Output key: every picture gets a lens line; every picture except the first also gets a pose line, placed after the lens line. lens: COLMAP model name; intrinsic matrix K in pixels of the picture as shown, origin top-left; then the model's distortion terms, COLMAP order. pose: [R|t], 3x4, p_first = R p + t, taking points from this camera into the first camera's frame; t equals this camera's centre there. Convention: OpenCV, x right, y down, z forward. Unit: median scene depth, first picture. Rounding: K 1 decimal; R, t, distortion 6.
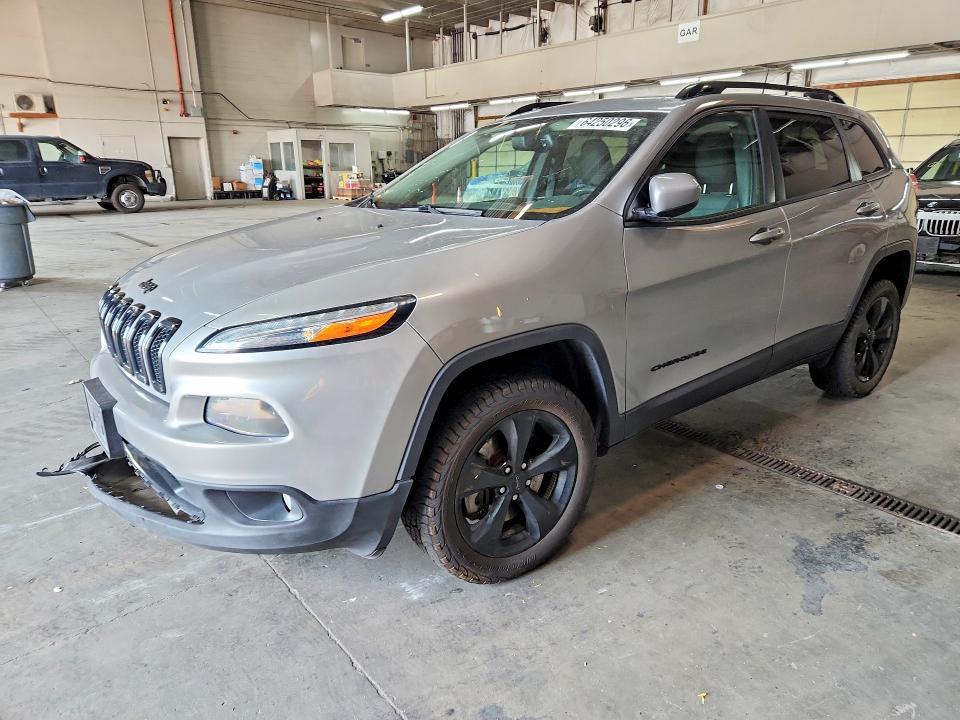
lens RADIAL K [[649.8, 0, 480.0], [0, 649.8, 360.0], [0, 0, 1]] dist [0.000597, 0.000723]
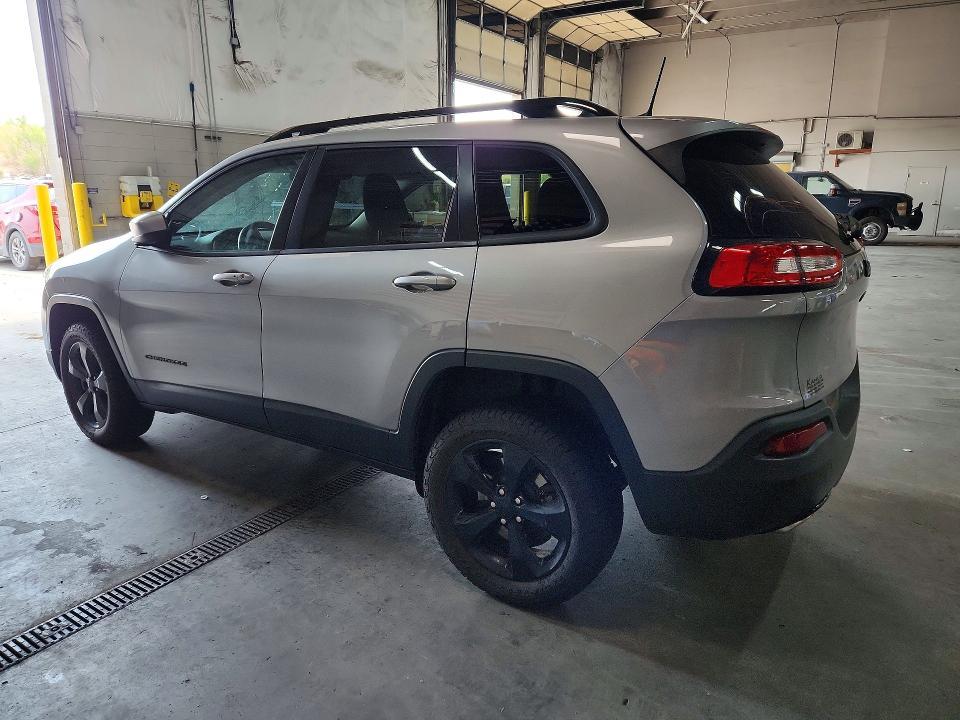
lens RADIAL K [[649.8, 0, 480.0], [0, 649.8, 360.0], [0, 0, 1]] dist [0.000597, 0.000723]
pose [[0.287821, 0.230955, -0.929419, 0.243443], [-0.270430, 0.950590, 0.152470, -0.052573], [0.918709, 0.207459, 0.336057, 0.167501]]
